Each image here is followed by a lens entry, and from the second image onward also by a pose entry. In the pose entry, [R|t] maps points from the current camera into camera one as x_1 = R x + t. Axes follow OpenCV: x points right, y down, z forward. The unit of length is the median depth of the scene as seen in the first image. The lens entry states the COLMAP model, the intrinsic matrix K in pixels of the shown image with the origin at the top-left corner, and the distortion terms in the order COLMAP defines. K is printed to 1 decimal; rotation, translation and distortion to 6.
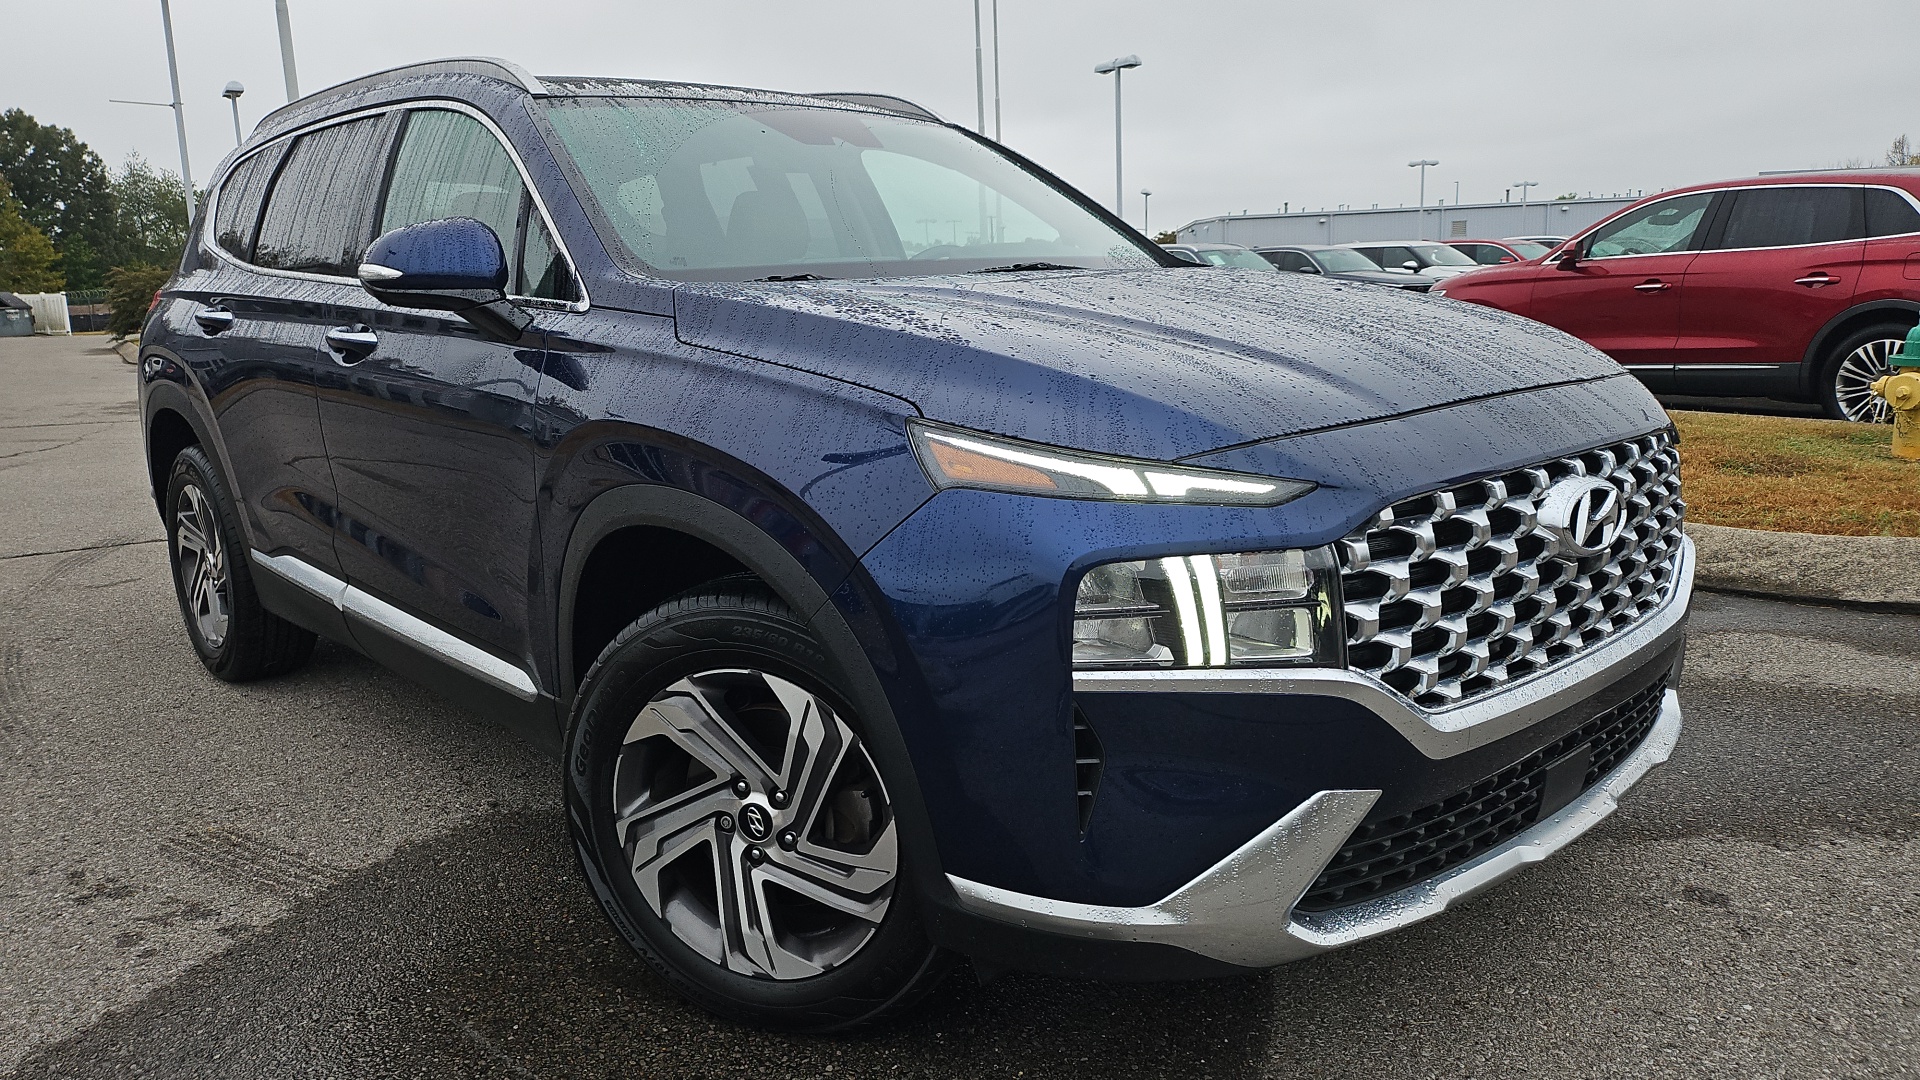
lens RADIAL K [[1359.1, 0, 969.9], [0, 1359.1, 547.5], [0, 0, 1]] dist [0.068181, -0.065220]
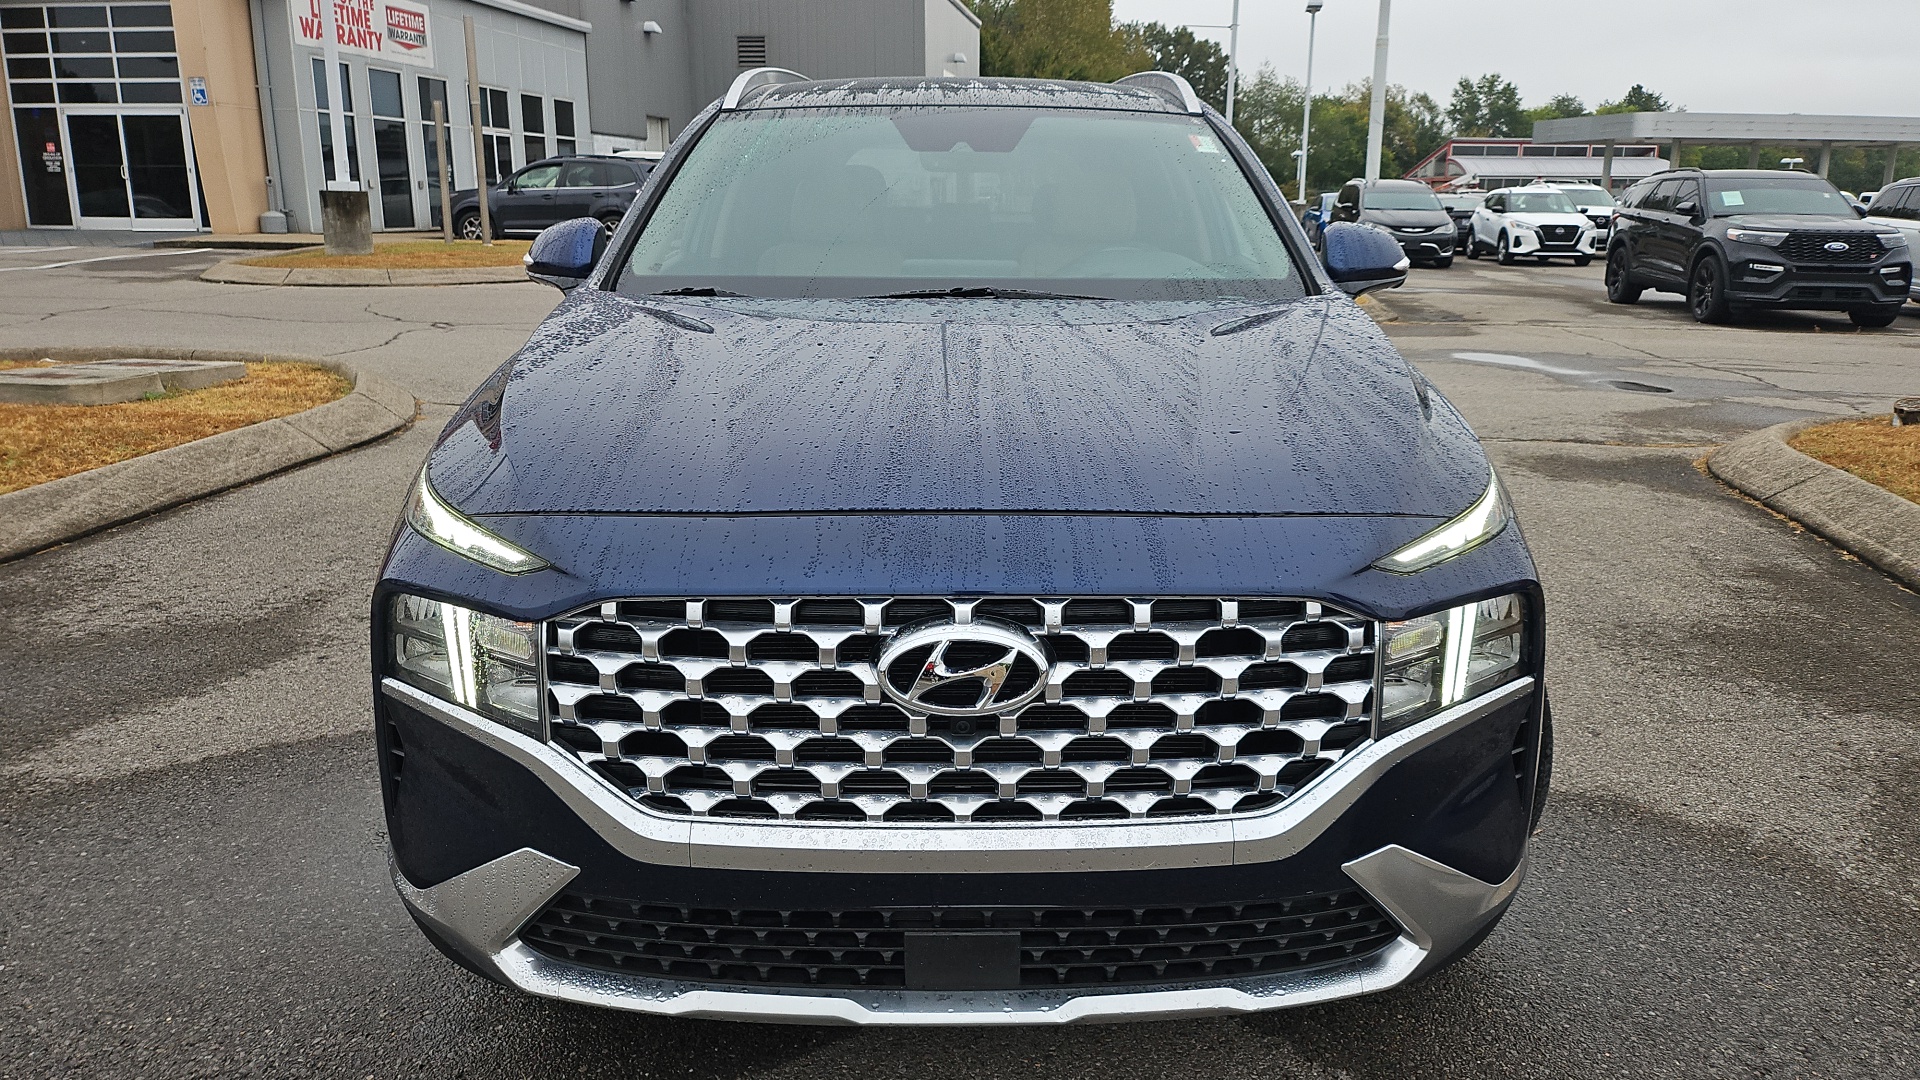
lens RADIAL K [[1386.8, 0, 980.2], [0, 1386.8, 536.4], [0, 0, 1]] dist [0.048757, -0.052540]
pose [[0.729540, 0.200432, -0.653910, 0.740597], [-0.161889, 0.979531, 0.119626, -0.154812], [0.664502, 0.018589, 0.747055, 0.261567]]
